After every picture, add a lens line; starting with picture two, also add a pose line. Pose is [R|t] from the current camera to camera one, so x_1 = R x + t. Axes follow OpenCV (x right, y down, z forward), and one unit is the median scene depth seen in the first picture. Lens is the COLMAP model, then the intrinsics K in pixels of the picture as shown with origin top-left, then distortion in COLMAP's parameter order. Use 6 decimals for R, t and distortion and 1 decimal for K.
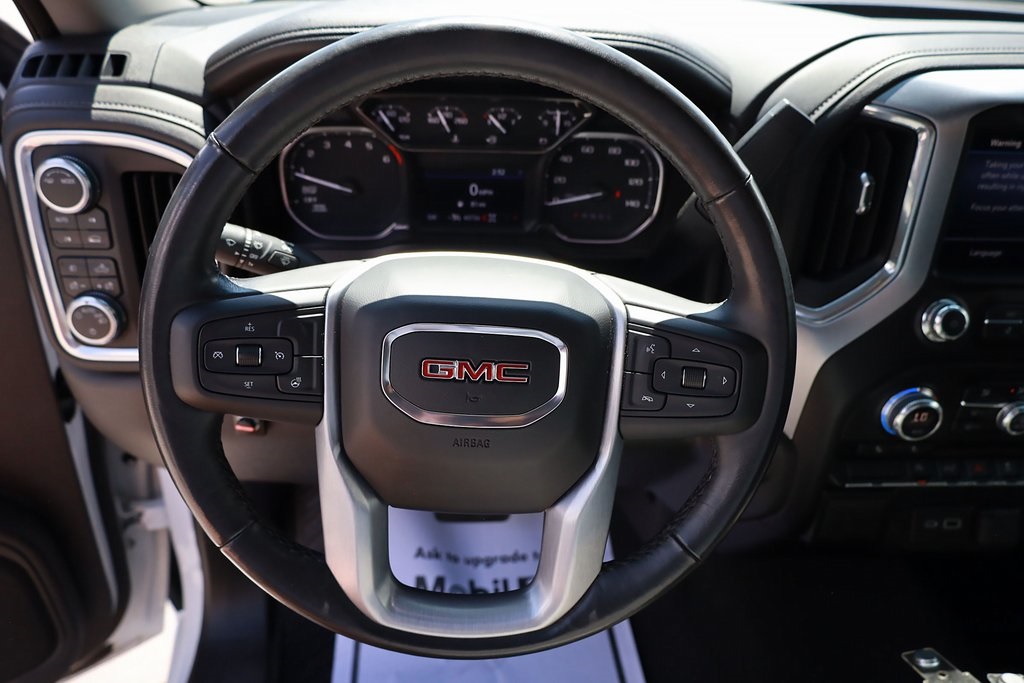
lens RADIAL K [[688.2, 0, 517.2], [0, 688.2, 345.3], [0, 0, 1]] dist [-0.018945, 0.010742]
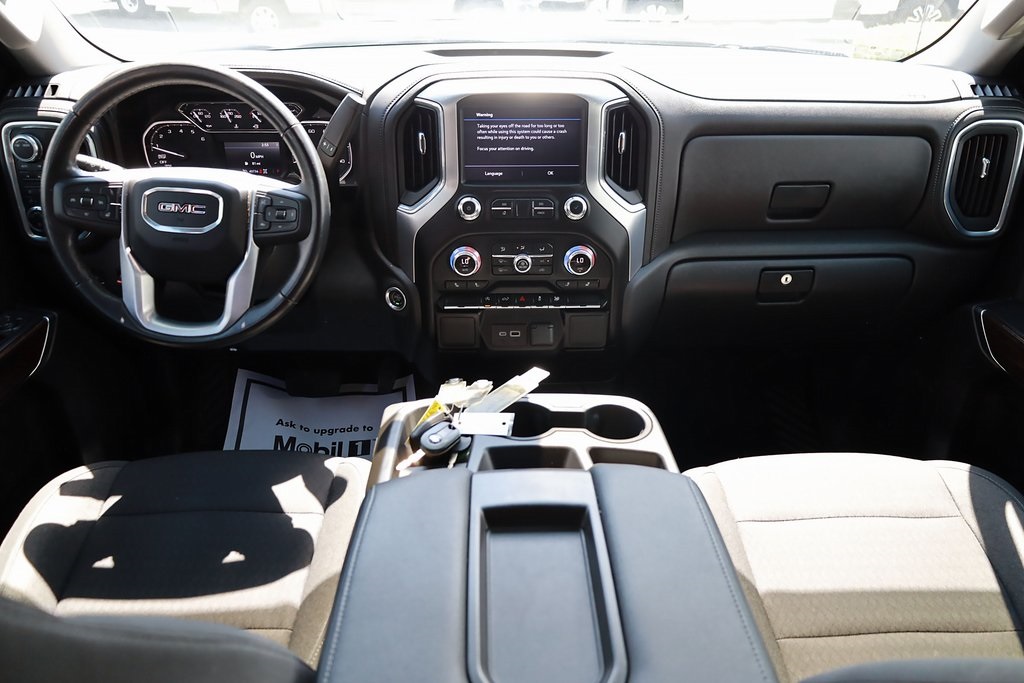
lens RADIAL K [[688.2, 0, 509.1], [0, 688.2, 349.1], [0, 0, 1]] dist [-0.018945, 0.010742]
pose [[0.999272, -0.012070, -0.036205, 0.799128], [0.010172, 0.998587, -0.052156, 0.458917], [0.036783, 0.051750, 0.997982, -0.896282]]
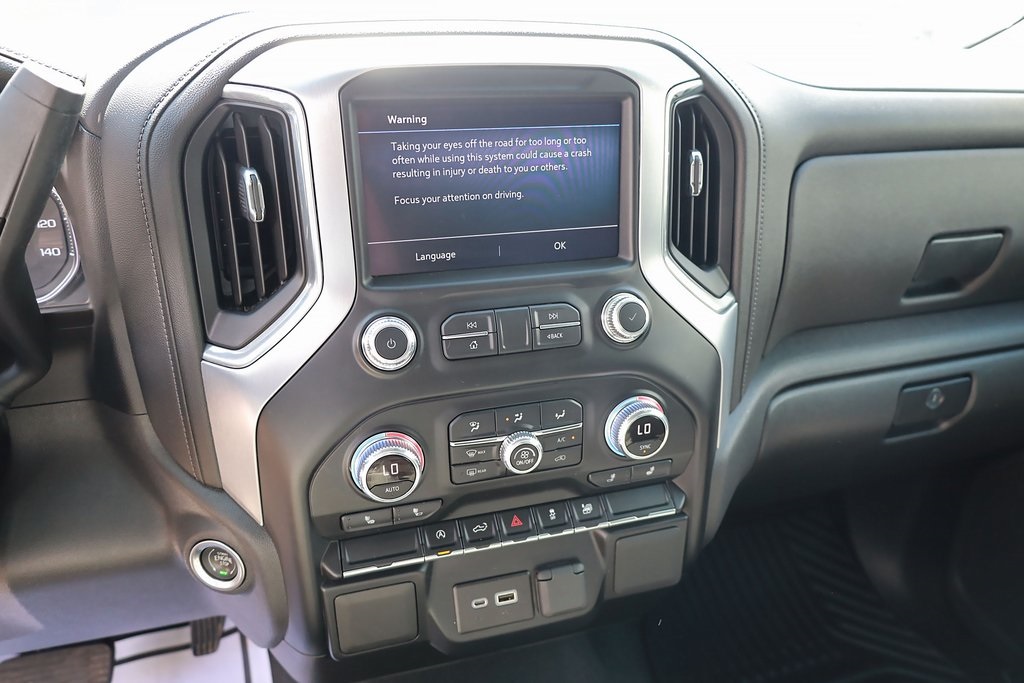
lens RADIAL K [[688.2, 0, 511.5], [0, 688.2, 342.3], [0, 0, 1]] dist [-0.018945, 0.010742]
pose [[0.969697, -0.117033, 0.214456, 0.590129], [0.148624, 0.979271, -0.137622, 0.094262], [-0.193904, 0.165325, 0.966990, 0.204370]]
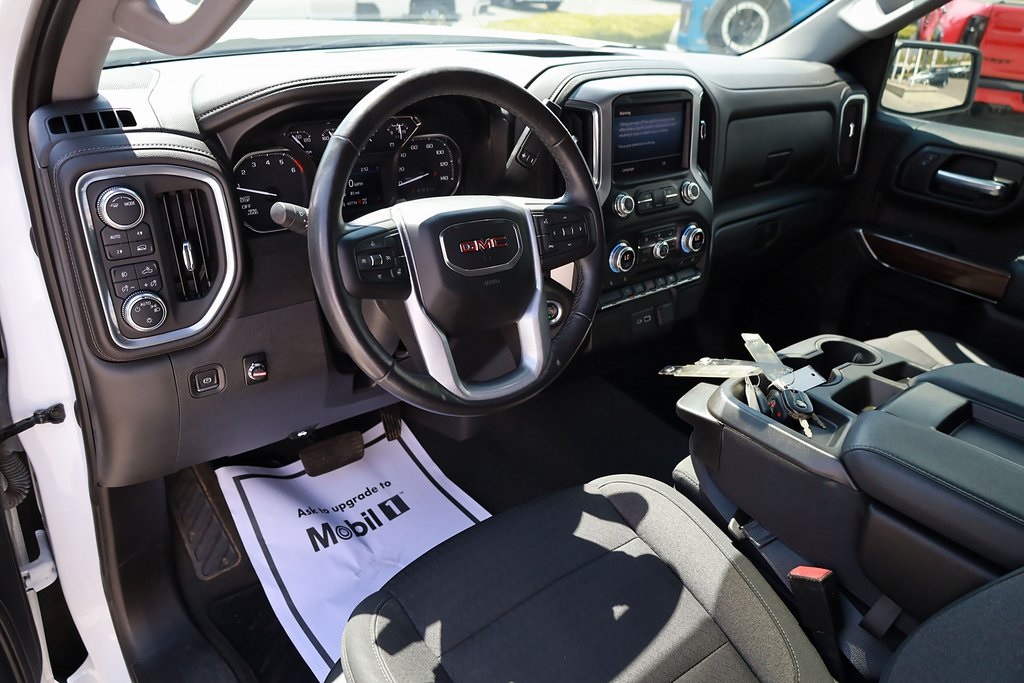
lens RADIAL K [[688.2, 0, 515.0], [0, 688.2, 355.5], [0, 0, 1]] dist [-0.018945, 0.010742]
pose [[0.807141, -0.274132, 0.522852, -0.775528], [0.294474, 0.954557, 0.045889, 0.193676], [-0.511672, 0.116927, 0.851188, -0.468343]]
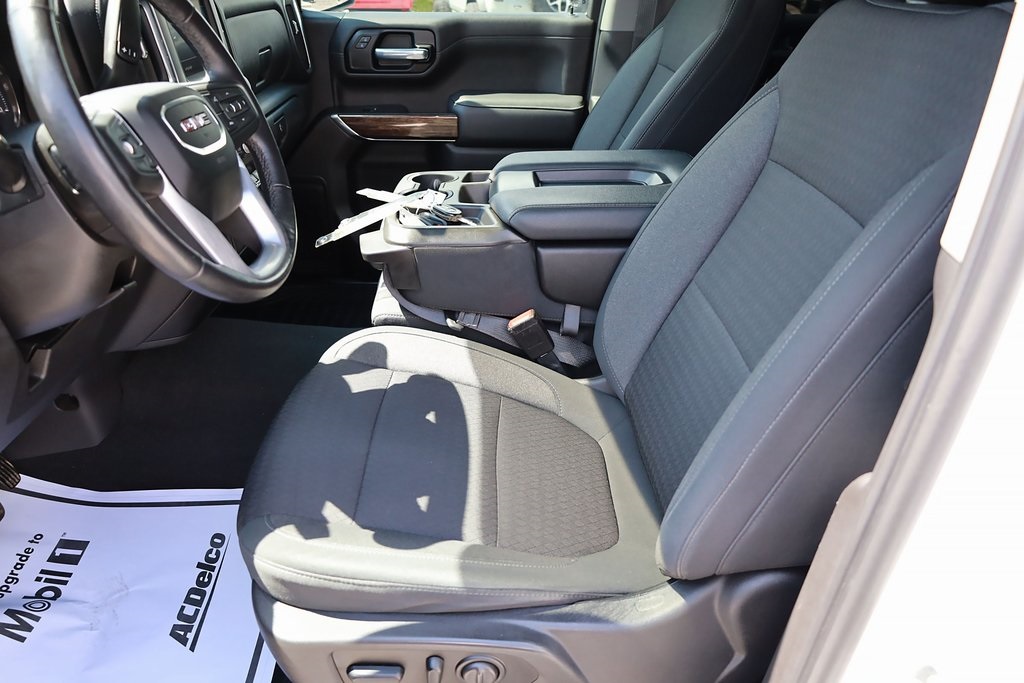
lens RADIAL K [[688.2, 0, 506.7], [0, 688.2, 351.7], [0, 0, 1]] dist [-0.018945, 0.010742]
pose [[0.033915, -0.522881, 0.851731, -1.352355], [0.533888, 0.729913, 0.426838, 0.103610], [-0.844875, 0.440252, 0.303914, 0.009490]]
